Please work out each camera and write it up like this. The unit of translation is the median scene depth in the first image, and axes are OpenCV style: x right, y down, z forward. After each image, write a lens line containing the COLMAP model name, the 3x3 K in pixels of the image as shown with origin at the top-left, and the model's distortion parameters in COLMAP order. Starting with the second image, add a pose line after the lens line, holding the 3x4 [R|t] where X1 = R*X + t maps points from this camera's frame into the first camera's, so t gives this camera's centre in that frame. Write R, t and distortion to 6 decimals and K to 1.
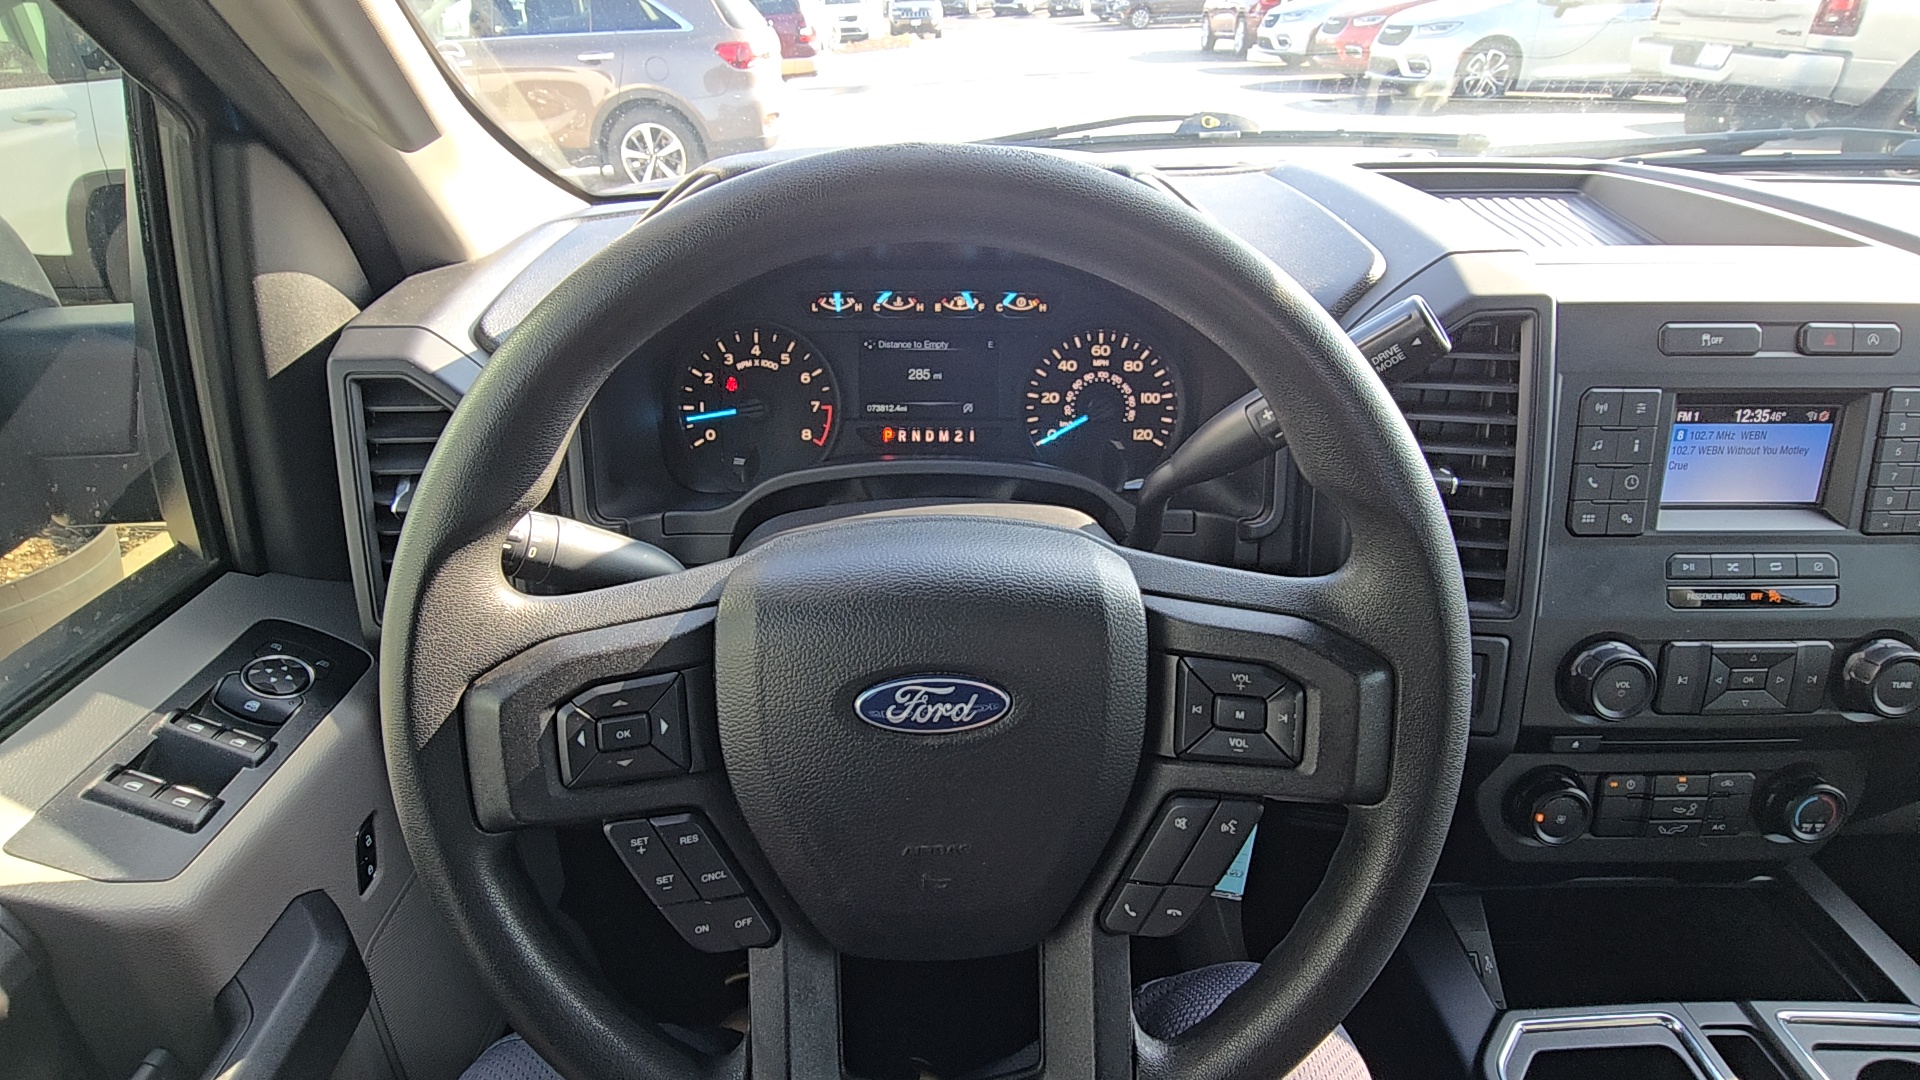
lens RADIAL K [[975.3, 0, 958.0], [0, 975.3, 547.3], [0, 0, 1]] dist [0.001125, 0.000264]
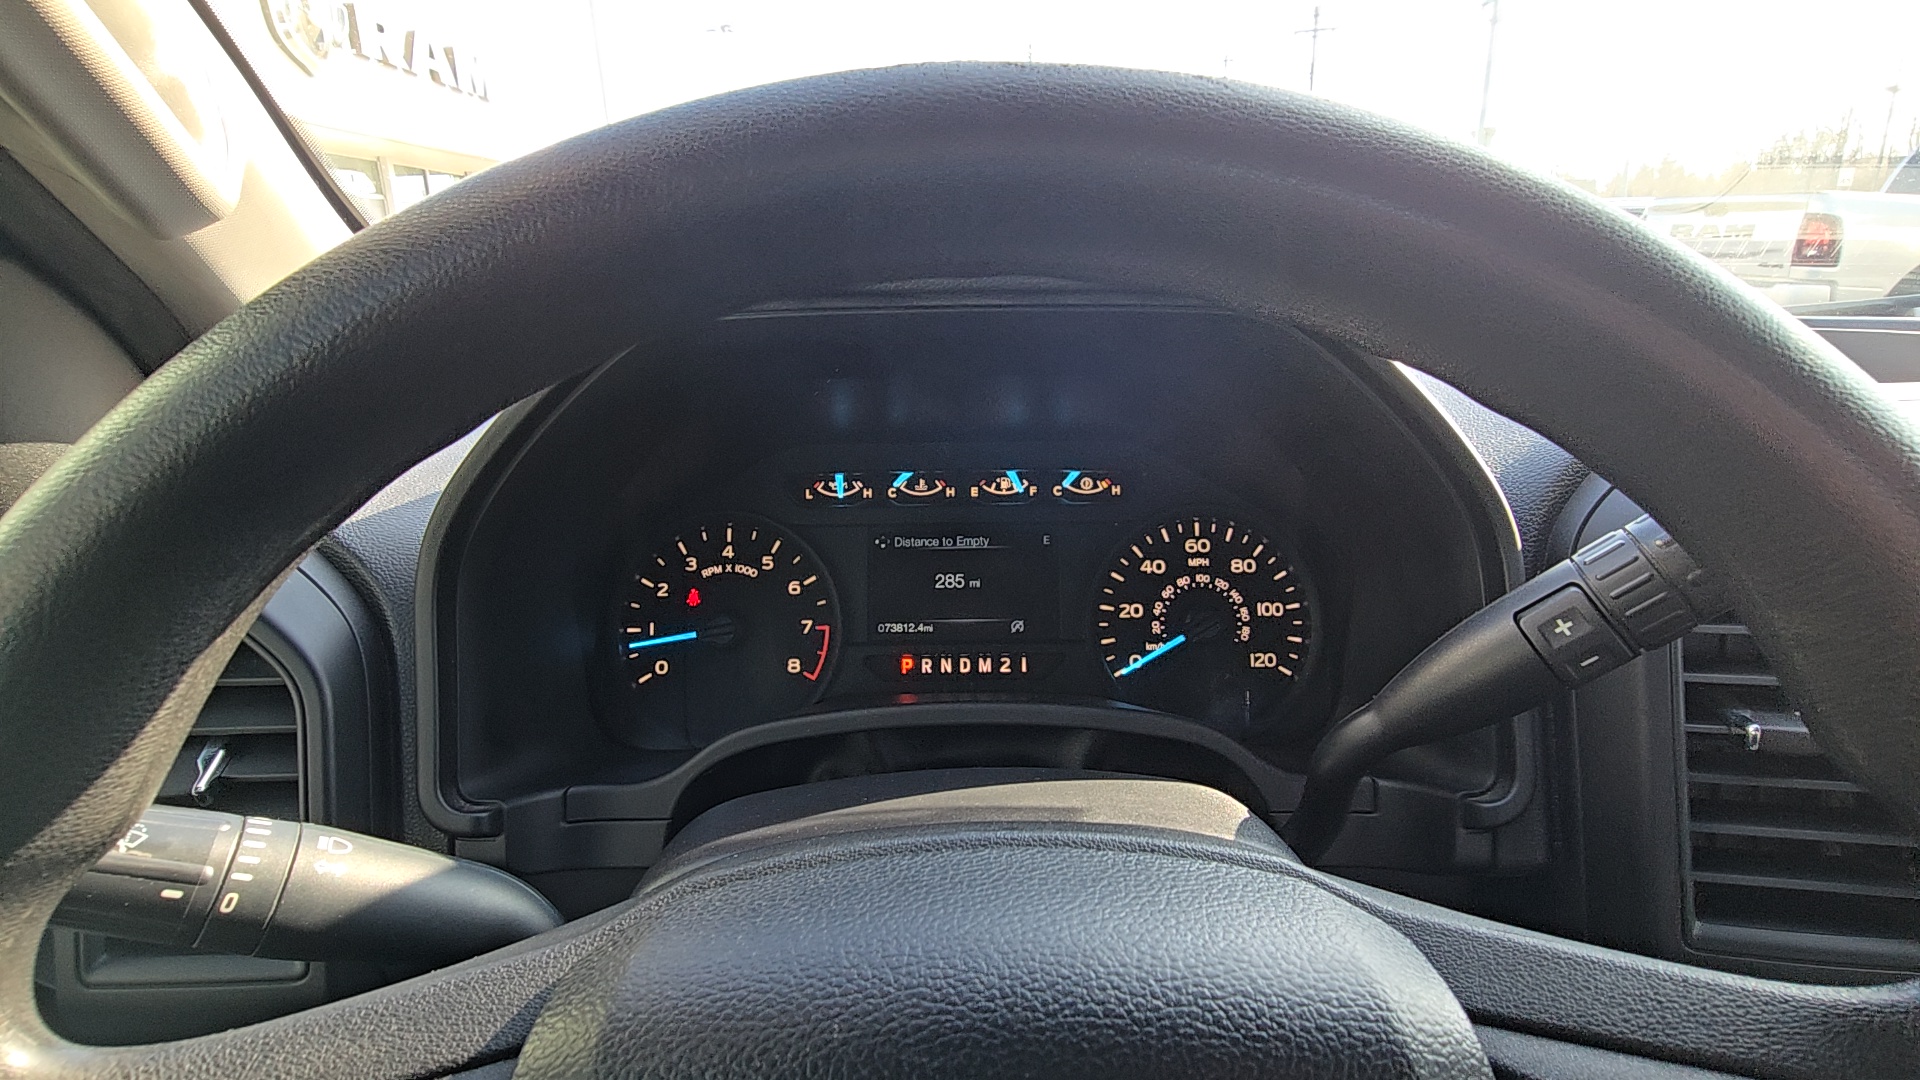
lens RADIAL K [[975.3, 0, 958.0], [0, 975.3, 547.3], [0, 0, 1]] dist [0.001125, 0.000264]
pose [[0.999690, -0.013794, -0.020703, -0.018149], [0.008760, 0.974089, -0.225997, -0.036860], [0.023284, 0.225745, 0.973908, 0.283347]]
